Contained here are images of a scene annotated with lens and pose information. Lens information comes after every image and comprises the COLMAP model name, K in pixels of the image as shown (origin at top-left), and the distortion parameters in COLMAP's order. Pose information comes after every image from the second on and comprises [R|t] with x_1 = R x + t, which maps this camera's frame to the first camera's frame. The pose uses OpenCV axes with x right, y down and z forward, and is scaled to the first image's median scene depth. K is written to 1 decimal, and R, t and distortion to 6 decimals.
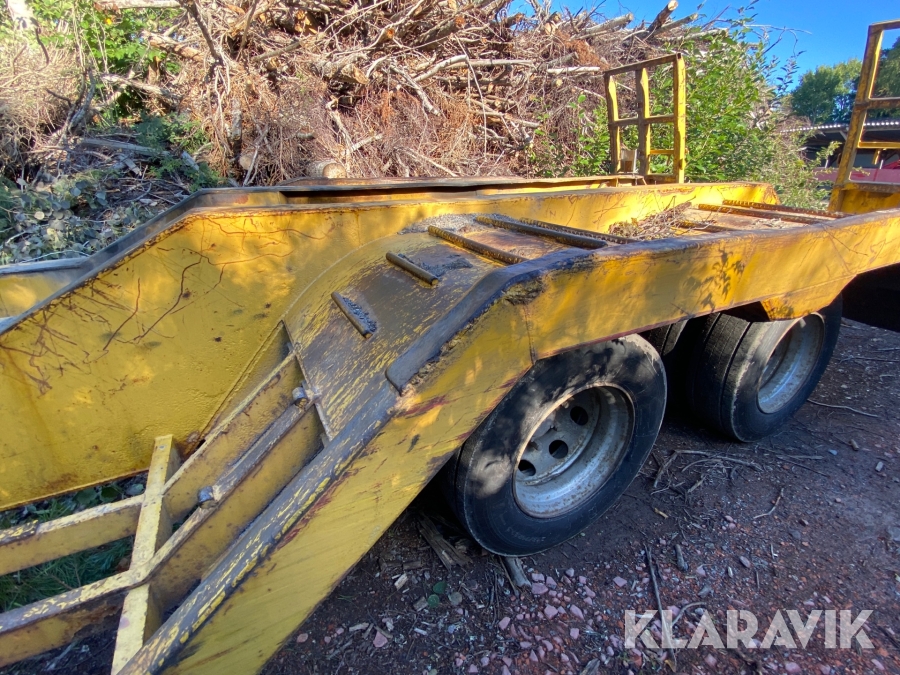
lens RADIAL K [[411.2, 0, 450.0], [0, 411.2, 337.5], [0, 0, 1]] dist [0.026628, -0.024305]
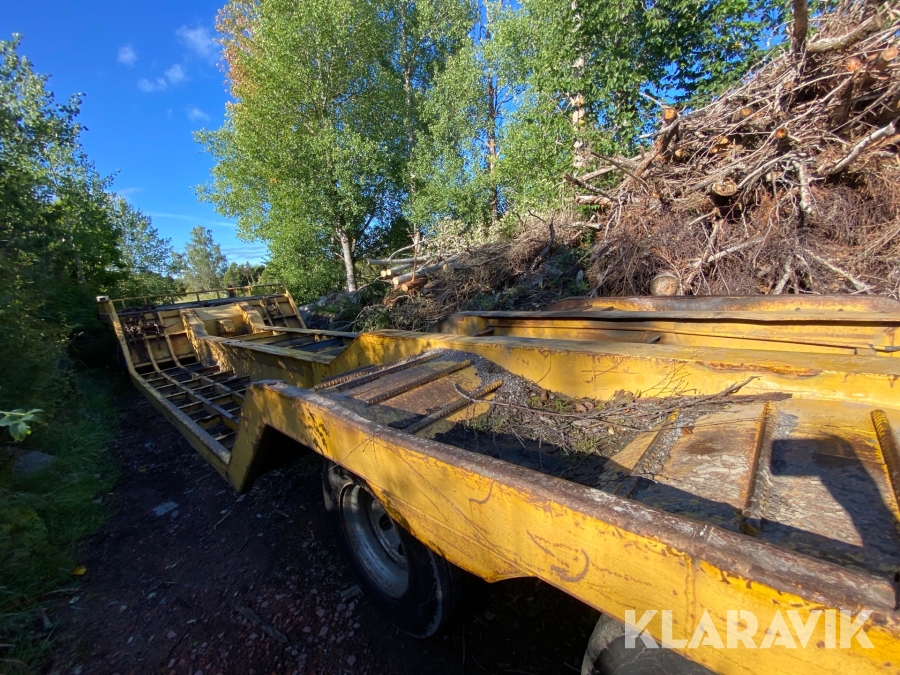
lens RADIAL K [[363.5, 0, 450.8], [0, 363.5, 339.6], [0, 0, 1]] dist [0.022905, -0.020670]
pose [[0.328474, 0.145298, -0.933270, 1.188974], [-0.289164, 0.956121, 0.047082, -0.392724], [0.899160, 0.254403, 0.356076, 0.550610]]
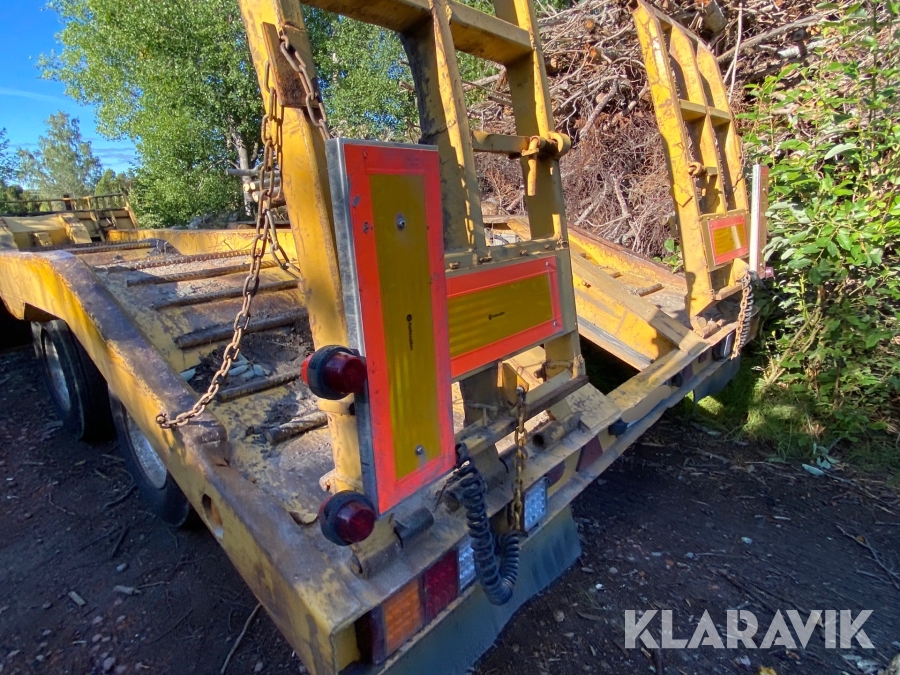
lens RADIAL K [[518.4, 0, 446.4], [0, 518.4, 335.4], [0, 0, 1]] dist [-0.001885, -0.002777]
pose [[0.351118, 0.225739, -0.908712, 2.447653], [-0.335442, 0.936412, 0.103008, -0.547661], [0.874182, 0.268652, 0.404514, 1.298588]]
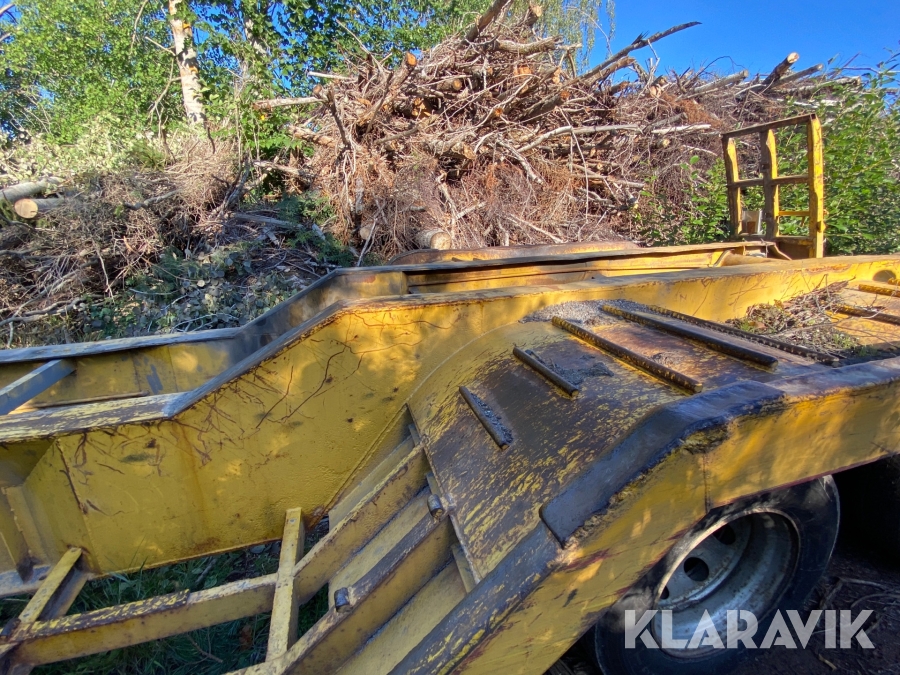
lens RADIAL K [[411.2, 0, 450.0], [0, 411.2, 337.5], [0, 0, 1]] dist [0.026628, -0.024305]
pose [[0.978938, 0.031775, -0.201668, -0.085198], [-0.053940, 0.992967, -0.105386, -0.094673], [0.196901, 0.114044, 0.973768, -0.006343]]
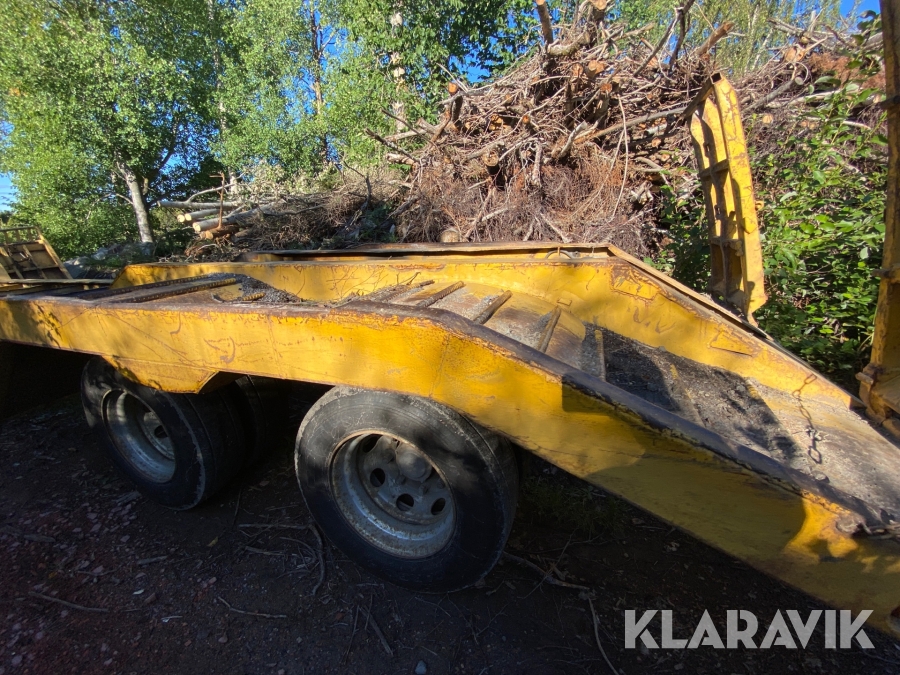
lens RADIAL K [[366.8, 0, 449.9], [0, 366.8, 337.1], [0, 0, 1]] dist [0.008519, -0.015681]
pose [[0.669759, 0.195963, -0.716255, 1.619944], [-0.258910, 0.965649, 0.022093, -0.320096], [0.695980, 0.170649, 0.697489, 0.683679]]
